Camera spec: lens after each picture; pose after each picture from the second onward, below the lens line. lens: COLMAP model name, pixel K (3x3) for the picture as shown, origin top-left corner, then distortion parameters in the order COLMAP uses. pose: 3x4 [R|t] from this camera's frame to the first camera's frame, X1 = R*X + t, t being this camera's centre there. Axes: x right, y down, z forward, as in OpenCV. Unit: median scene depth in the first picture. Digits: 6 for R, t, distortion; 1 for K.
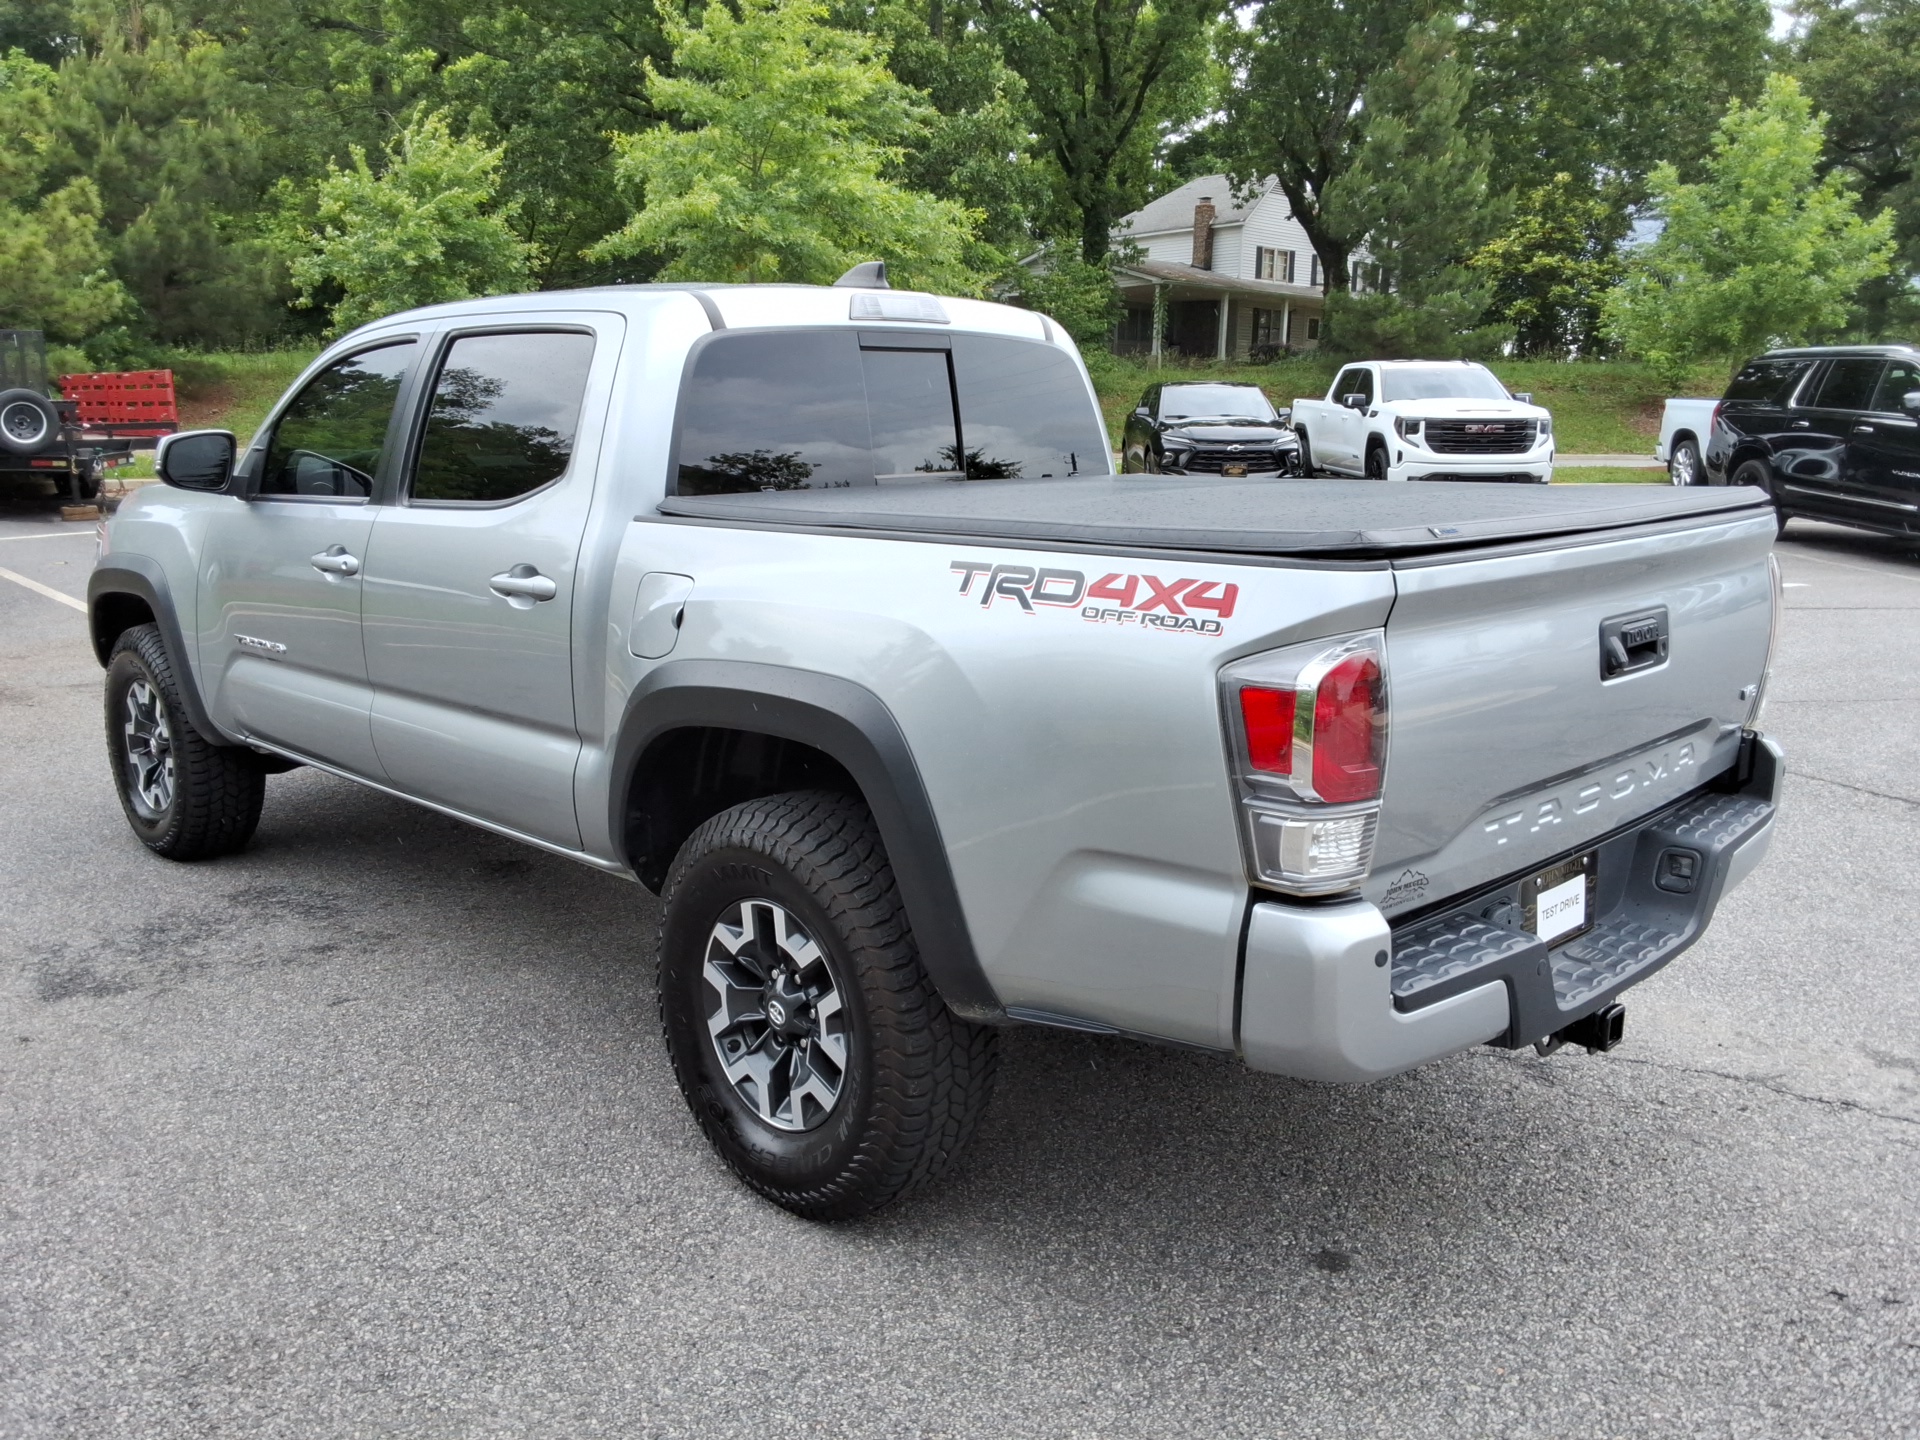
lens RADIAL K [[1557.0, 0, 975.6], [0, 1557.0, 697.7], [0, 0, 1]] dist [0.114418, -0.179949]
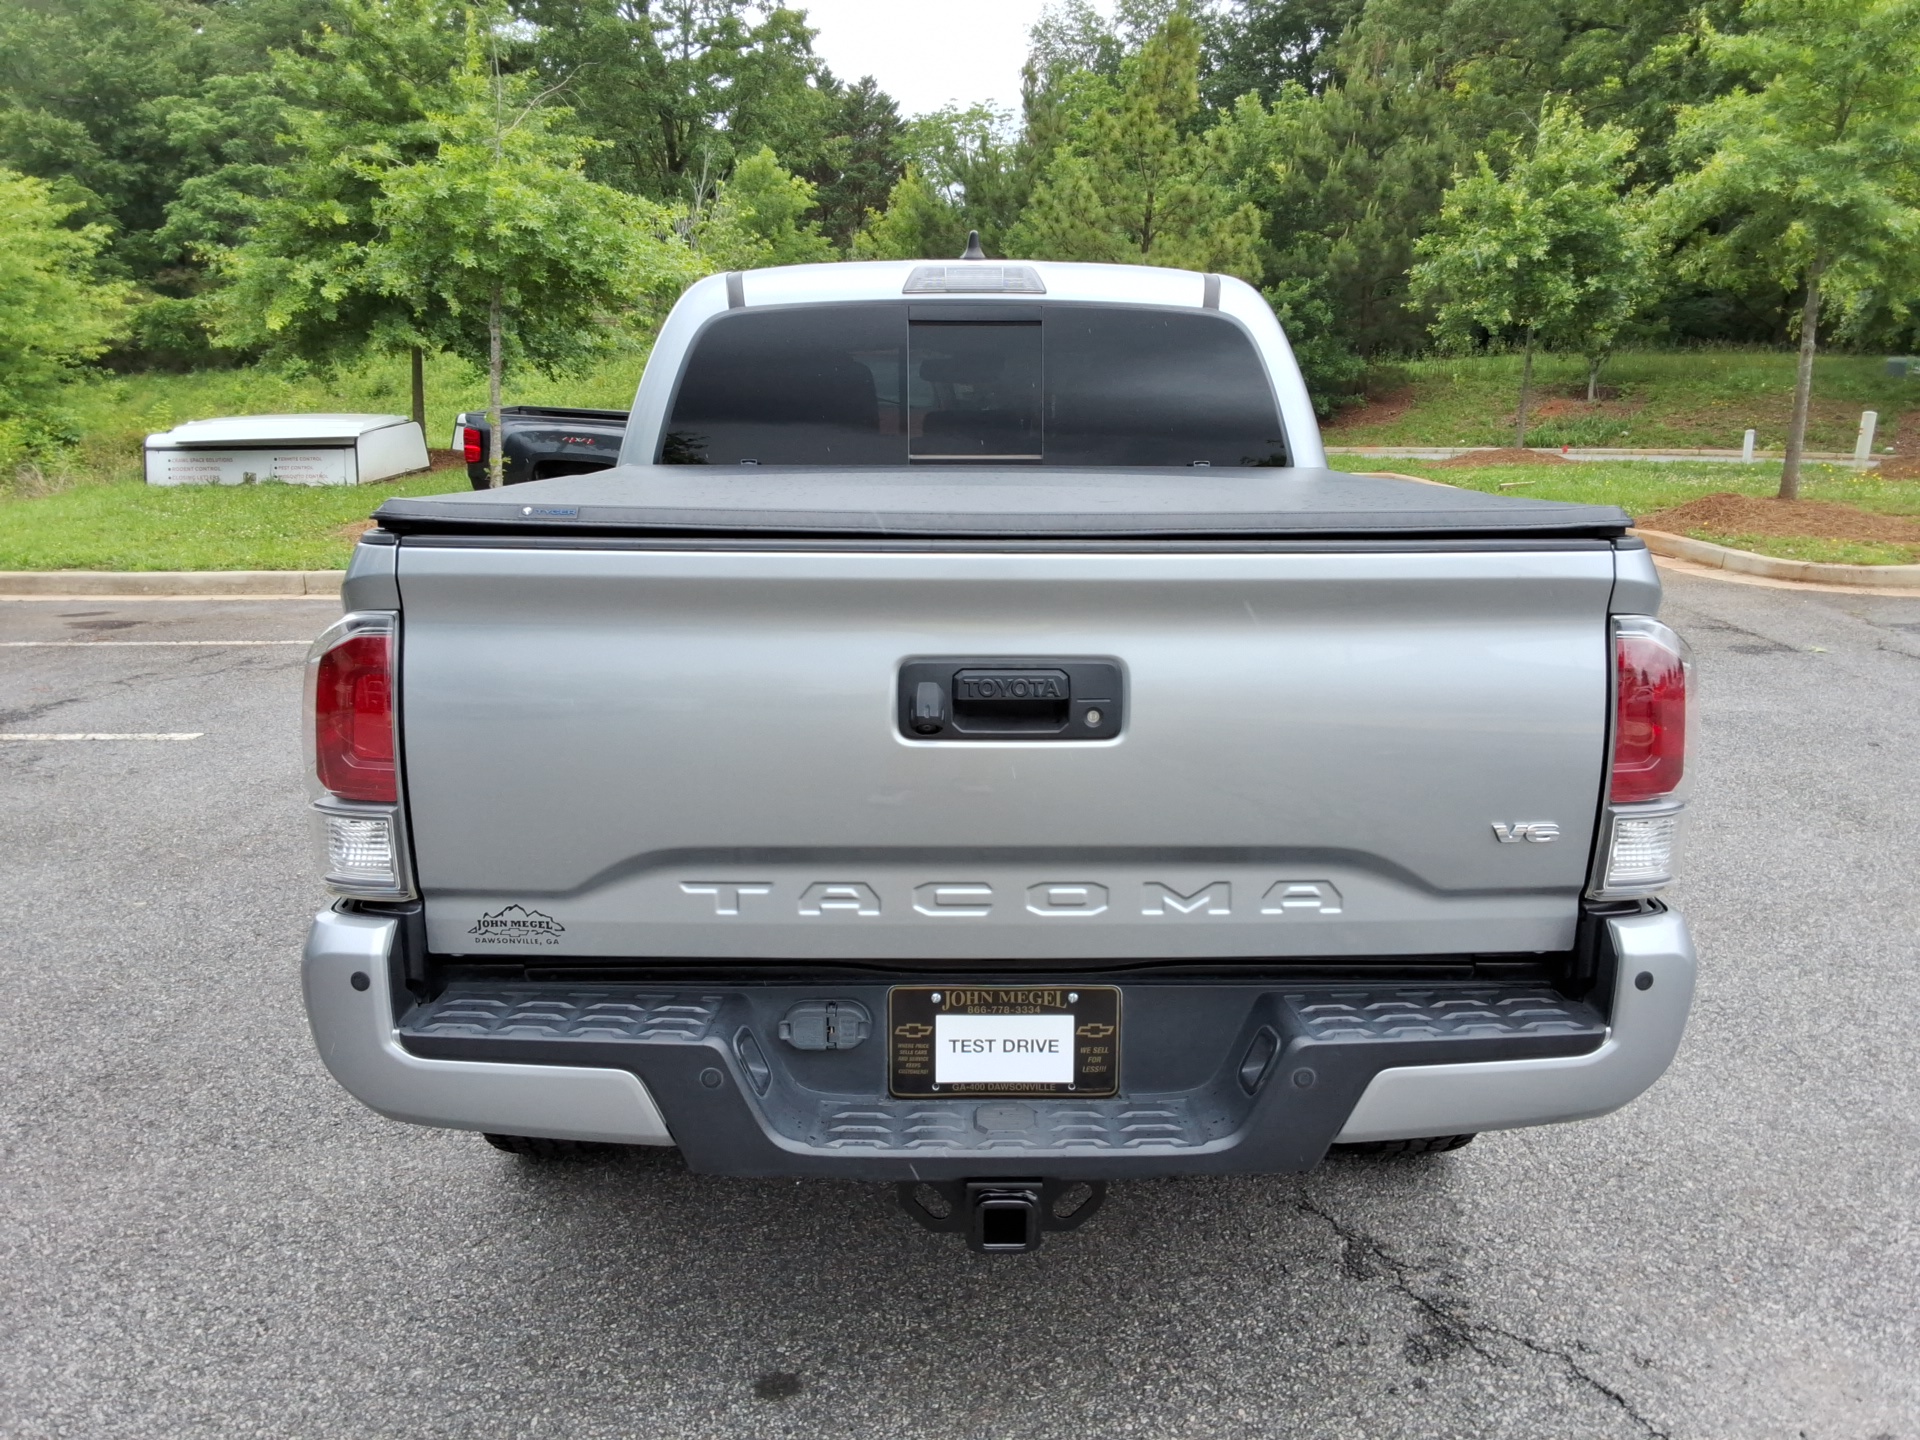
lens RADIAL K [[1557.0, 0, 965.4], [0, 1557.0, 701.9], [0, 0, 1]] dist [0.114418, -0.179949]
pose [[0.717623, 0.136770, -0.682870, 0.729437], [-0.136585, 0.989124, 0.054573, -0.056917], [0.682907, 0.054107, 0.728499, 0.383979]]
